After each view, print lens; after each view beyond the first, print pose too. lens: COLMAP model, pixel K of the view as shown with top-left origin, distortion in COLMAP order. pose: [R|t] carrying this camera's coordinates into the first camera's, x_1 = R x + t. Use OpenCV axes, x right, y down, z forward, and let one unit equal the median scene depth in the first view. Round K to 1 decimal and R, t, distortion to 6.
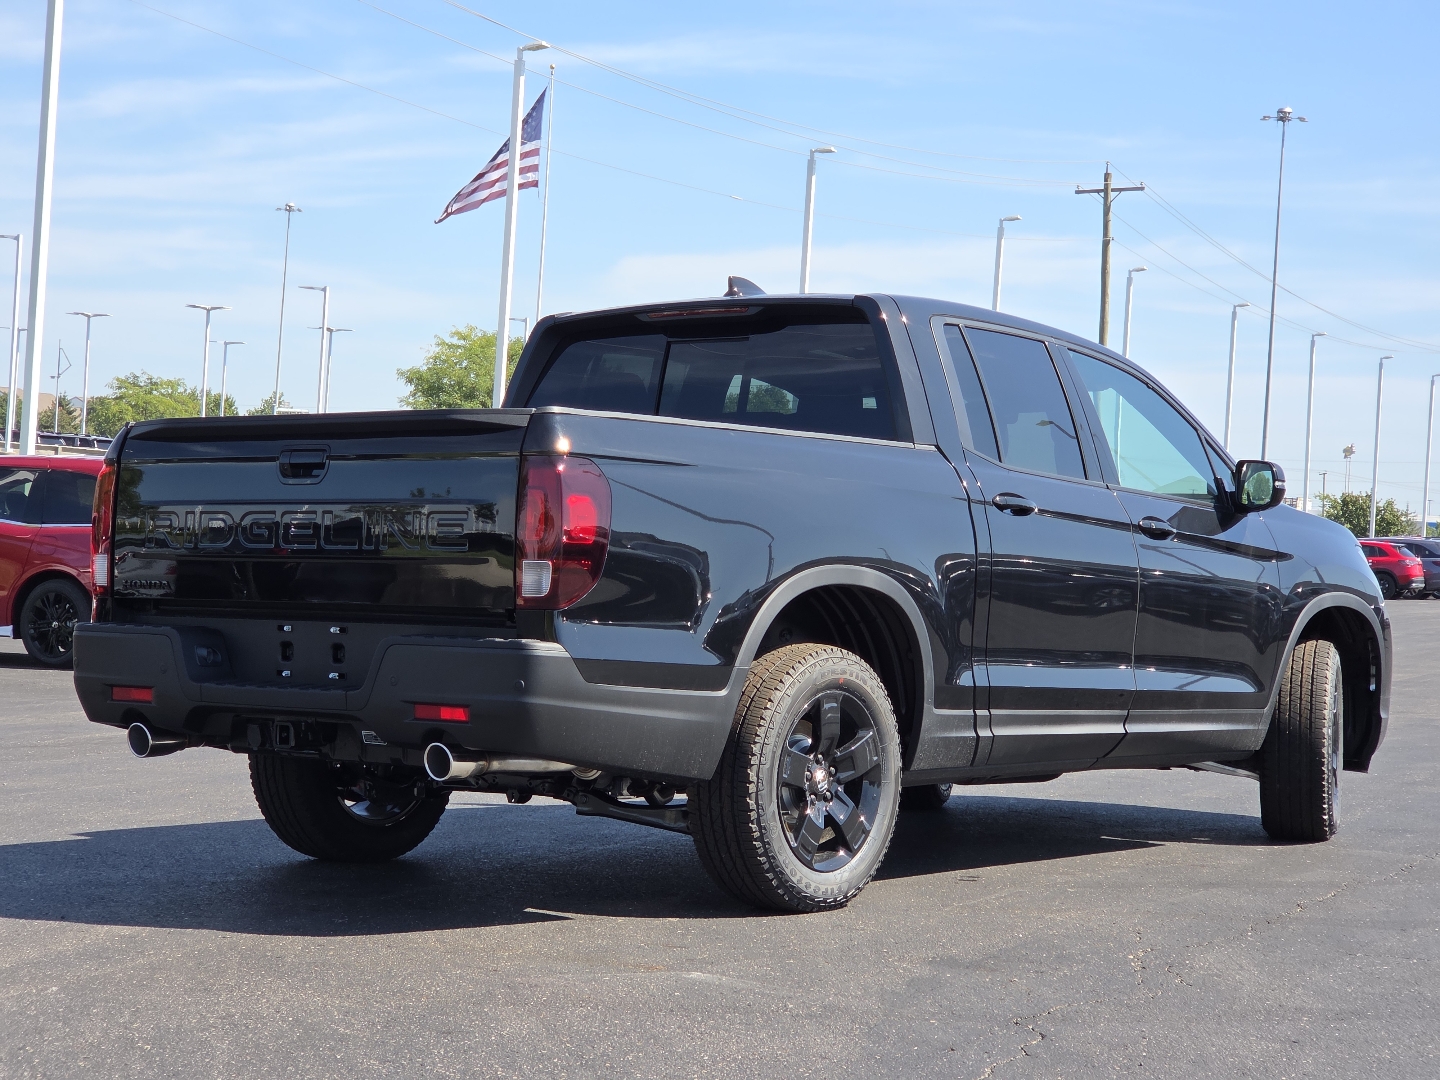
lens RADIAL K [[2830.3, 0, 768.9], [0, 2830.3, 544.4], [0, 0, 1]] dist [-0.058565, 0.116517]
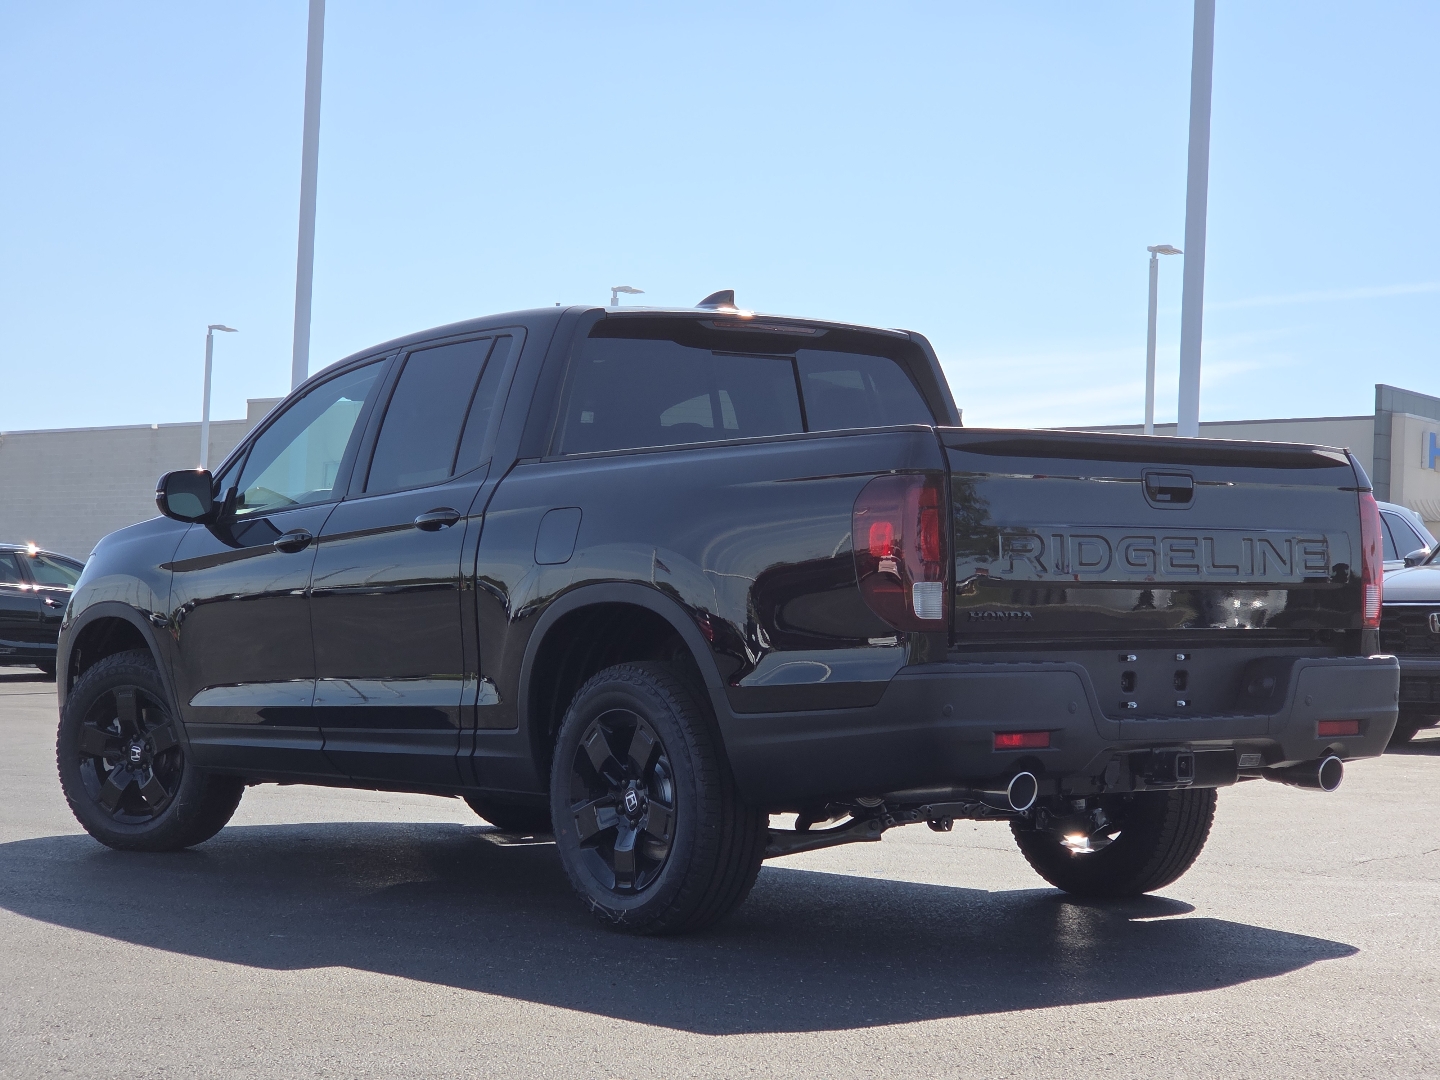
lens RADIAL K [[2836.5, 0, 720.0], [0, 2836.5, 540.0], [0, 0, 1]] dist [-0.056803, 0.058423]
pose [[0.285960, 0.001643, 0.958240, -1.087421], [-0.004631, 0.999989, -0.000333, -0.008962], [-0.958230, -0.004342, 0.285964, 0.825937]]
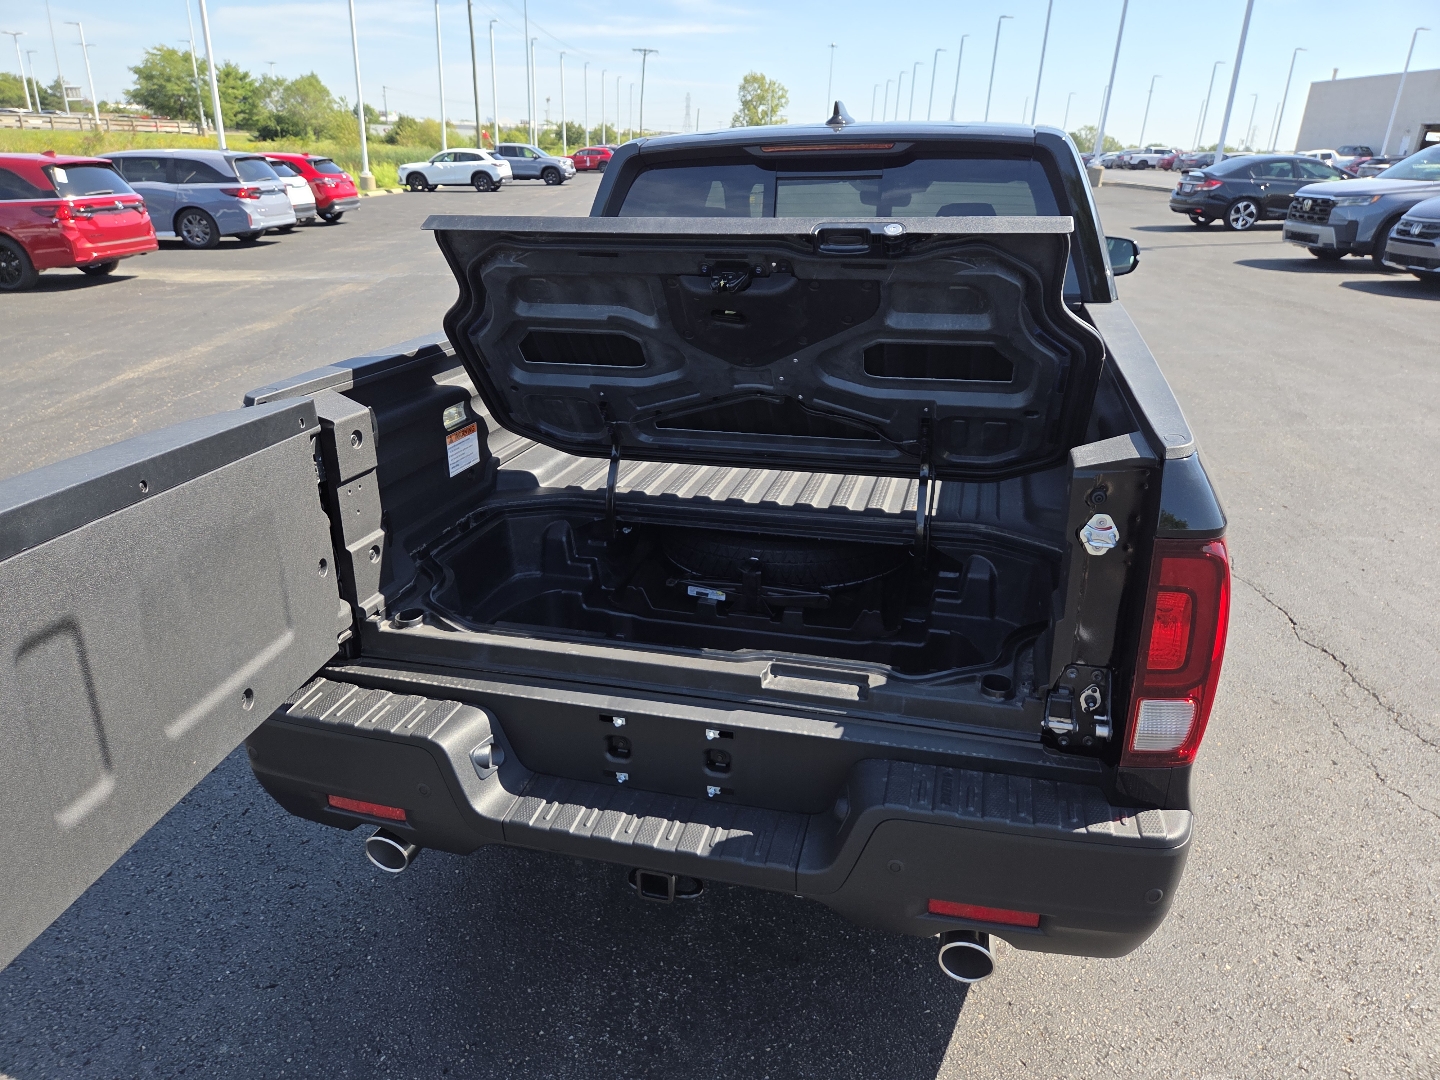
lens RADIAL K [[1001.0, 0, 720.0], [0, 1001.0, 540.0], [0, 0, 1]] dist [0.041161, -0.000871]
pose [[0.936511, -0.151149, 0.316388, -0.209457], [0.024627, 0.928444, 0.370655, -0.097280], [-0.349772, -0.339331, 0.873220, 0.762838]]
